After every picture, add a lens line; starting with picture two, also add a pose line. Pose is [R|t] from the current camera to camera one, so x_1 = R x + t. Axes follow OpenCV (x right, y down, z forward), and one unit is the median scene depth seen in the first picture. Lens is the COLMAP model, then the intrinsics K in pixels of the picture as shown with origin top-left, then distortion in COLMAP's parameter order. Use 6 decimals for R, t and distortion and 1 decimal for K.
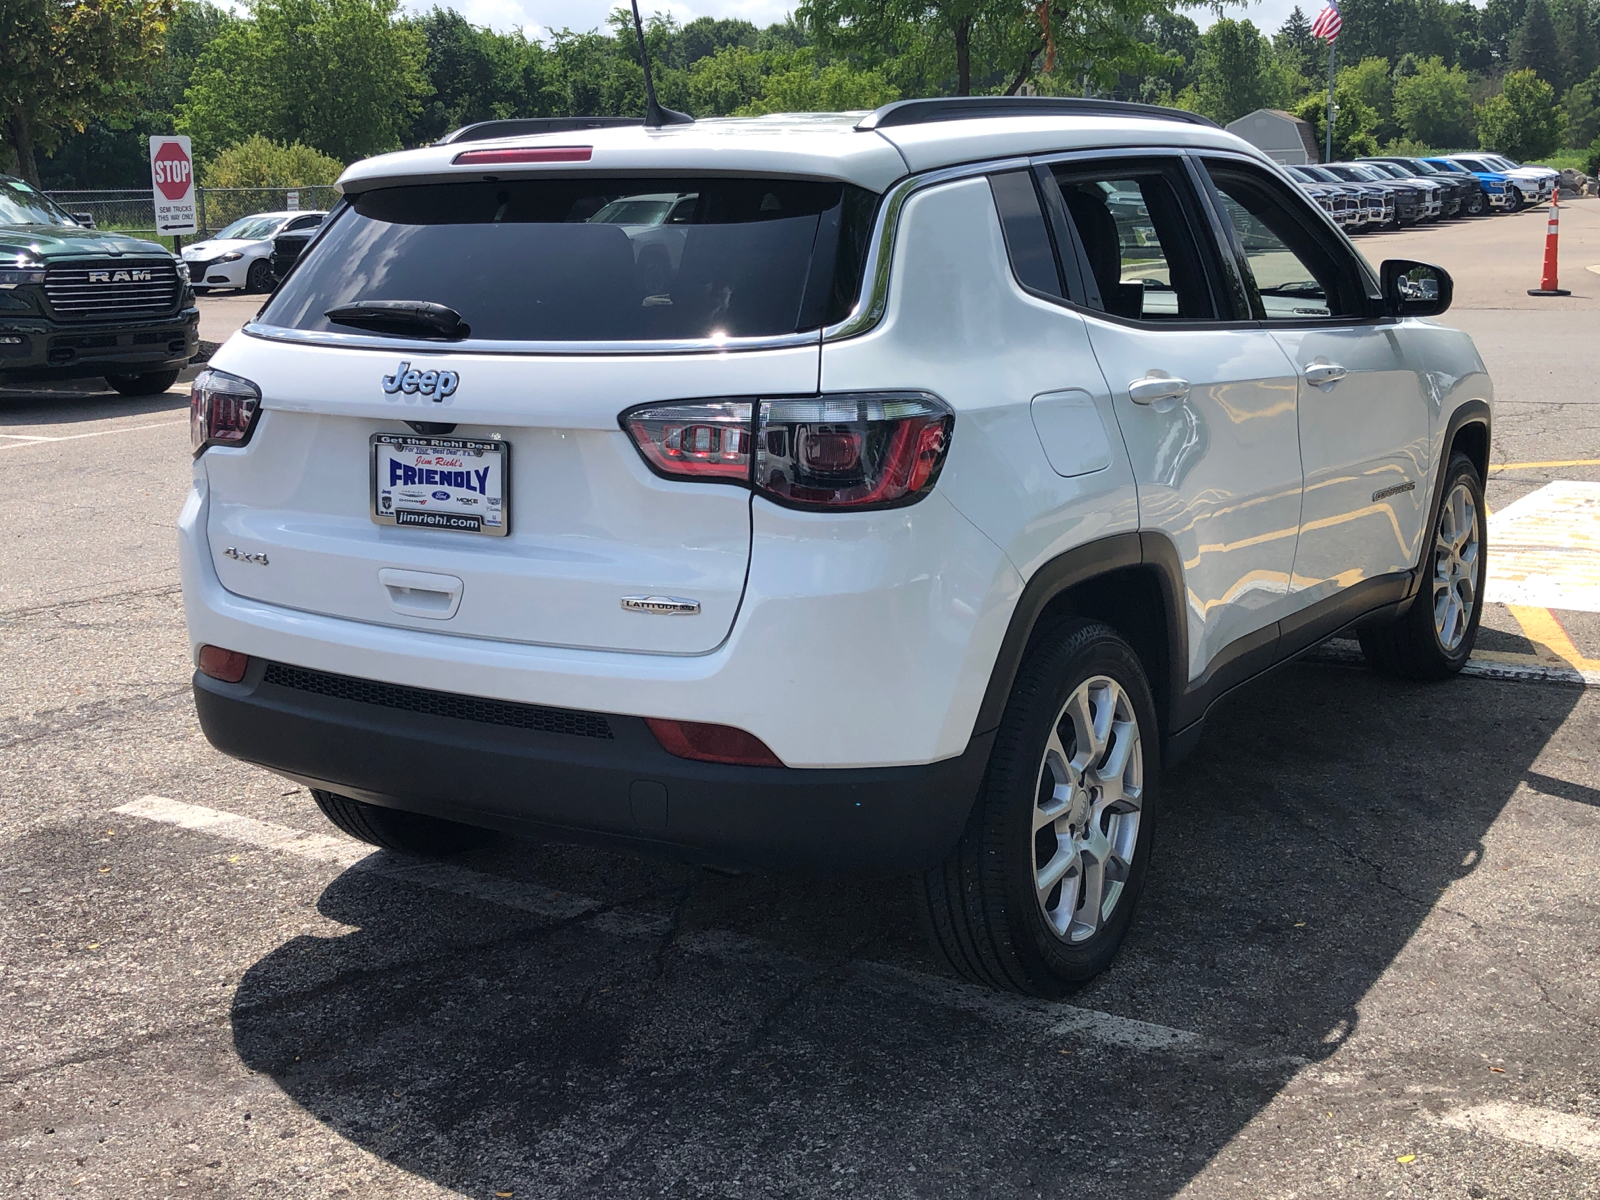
lens RADIAL K [[1909.5, 0, 798.5], [0, 1909.5, 573.5], [0, 0, 1]] dist [0.022058, 0.000000]
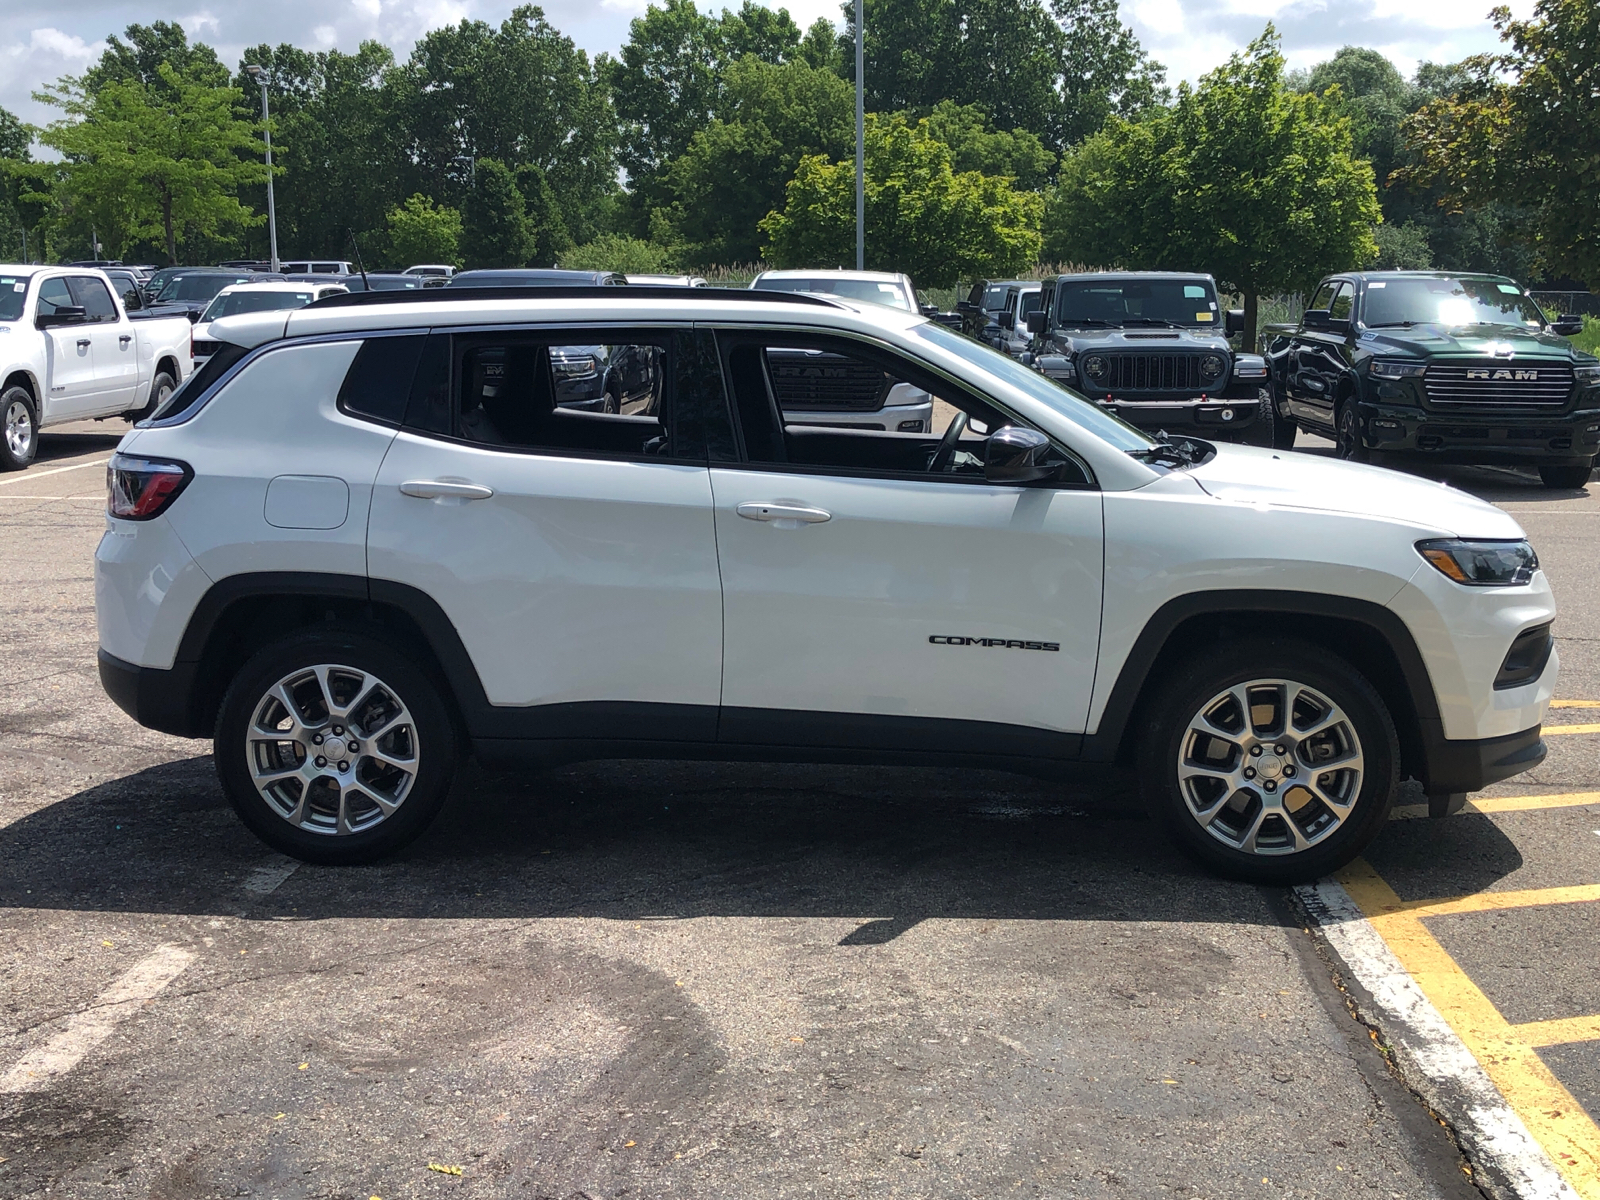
lens RADIAL K [[1909.5, 0, 810.1], [0, 1909.5, 612.3], [0, 0, 1]] dist [0.022058, 0.000000]
pose [[0.474377, 0.164714, -0.864775, 1.733624], [-0.179920, 0.979745, 0.087916, -0.199843], [0.861740, 0.113885, 0.494403, 0.584493]]
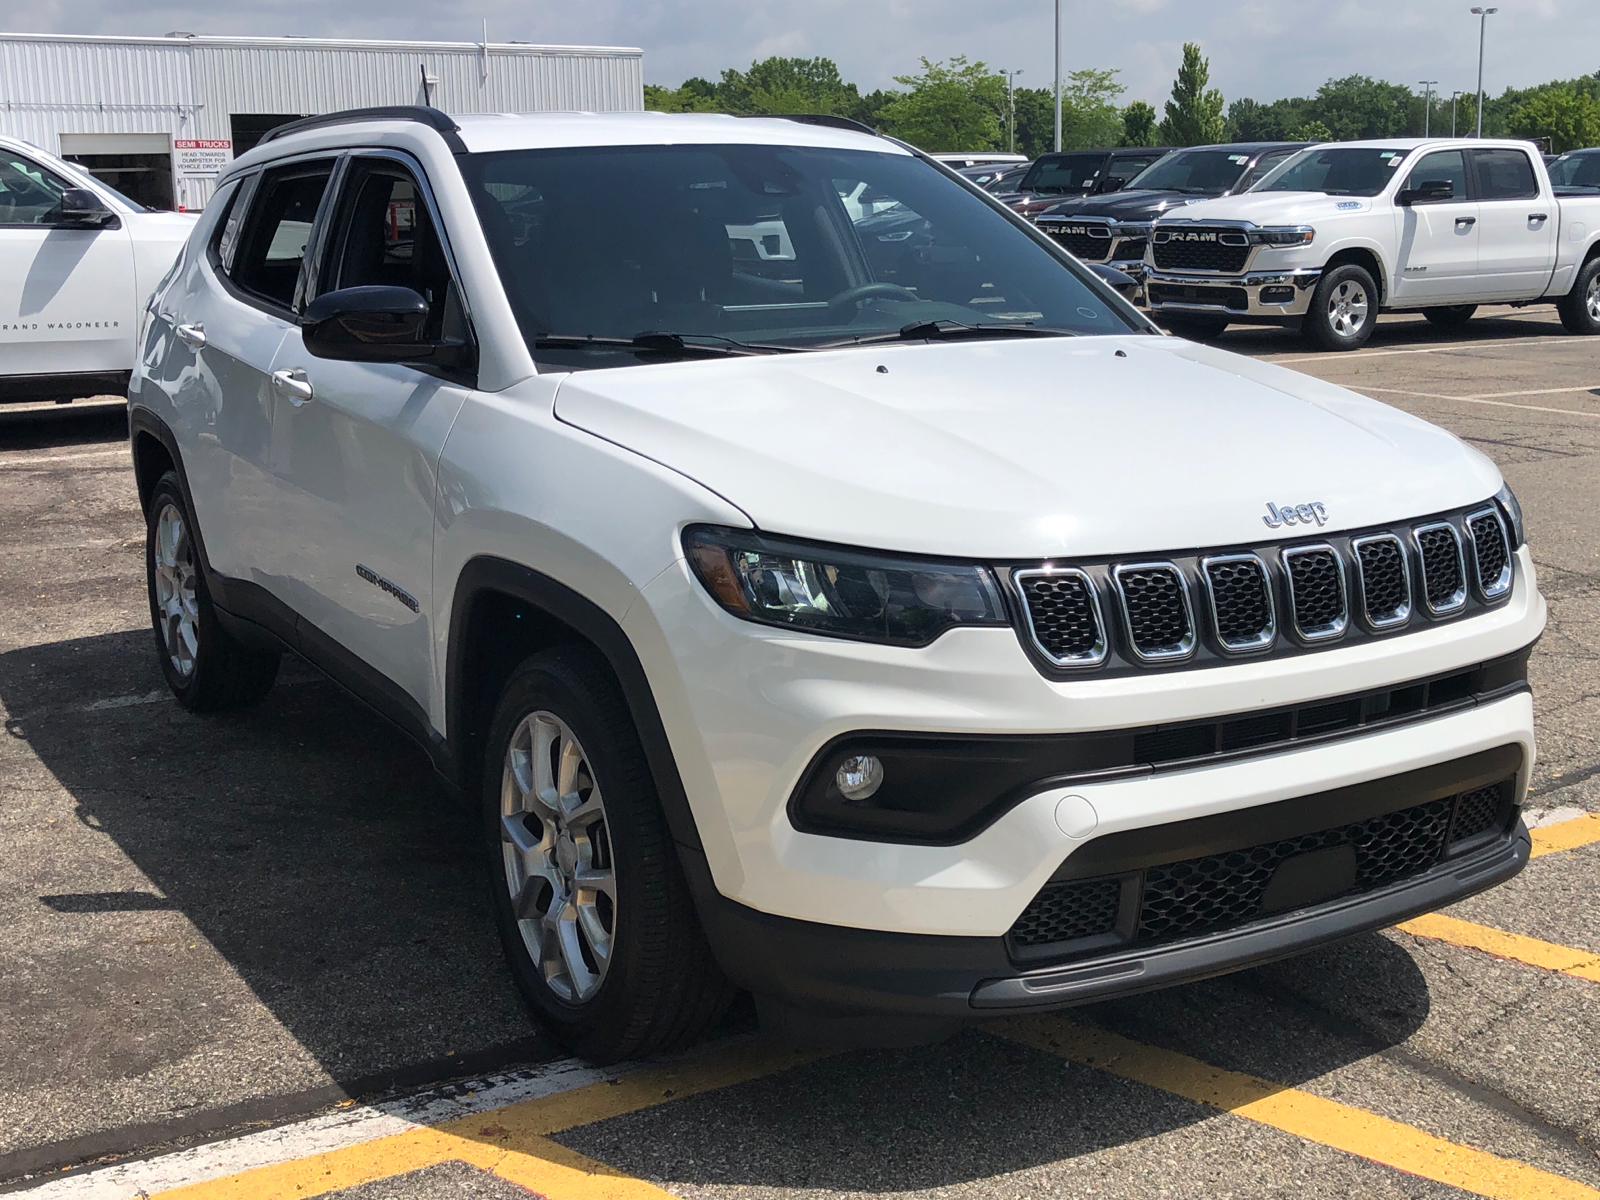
lens RADIAL K [[1909.5, 0, 796.2], [0, 1909.5, 599.6], [0, 0, 1]] dist [0.022058, 0.000000]
pose [[-0.453756, 0.208366, -0.866423, 1.333540], [-0.153970, 0.939324, 0.306534, -0.444401], [0.877723, 0.272495, -0.394142, 2.157168]]
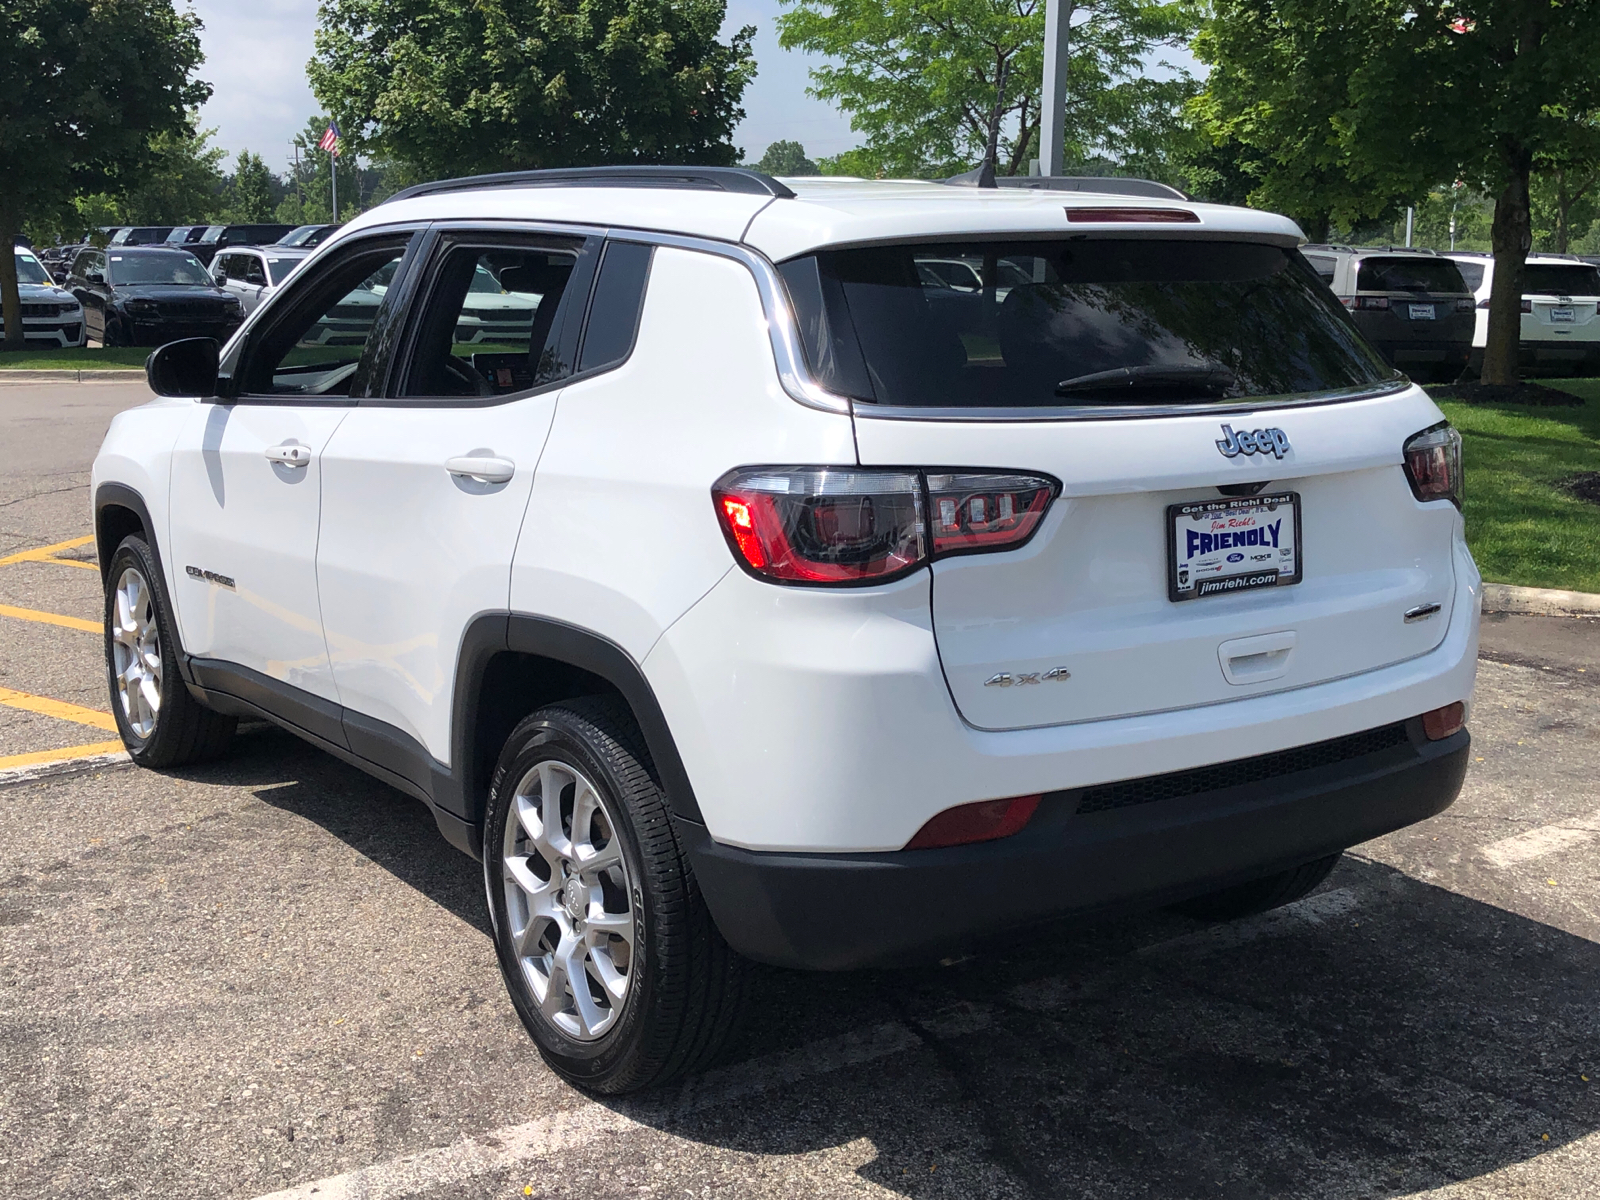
lens RADIAL K [[1909.5, 0, 797.4], [0, 1909.5, 607.1], [0, 0, 1]] dist [0.022058, 0.000000]
pose [[0.398962, -0.152669, 0.904169, -1.125038], [0.175210, 0.980567, 0.088258, -0.136599], [-0.900072, 0.123208, 0.417959, 0.763013]]
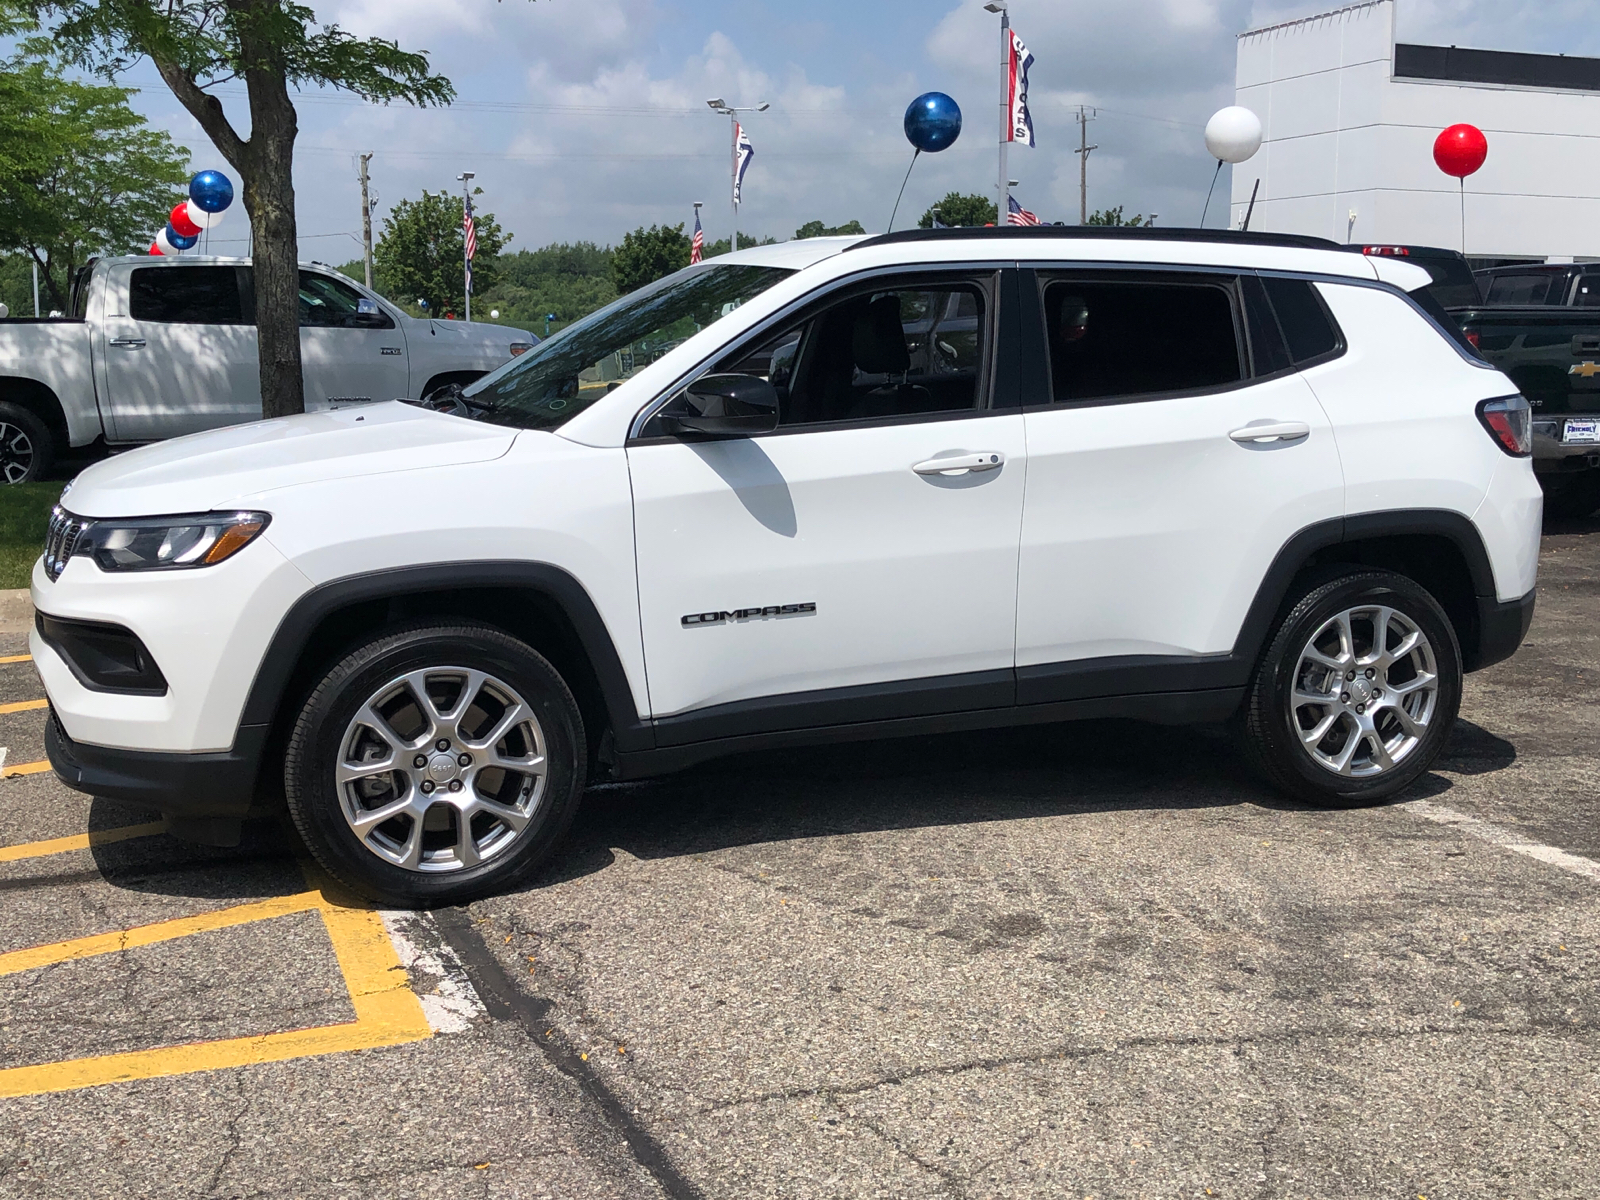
lens RADIAL K [[1909.5, 0, 790.8], [0, 1909.5, 602.1], [0, 0, 1]] dist [0.022058, 0.000000]
pose [[-0.786173, -0.079634, 0.612854, -0.881241], [0.133457, 0.946389, 0.294173, -0.530605], [-0.603424, 0.313061, -0.733397, 2.785329]]
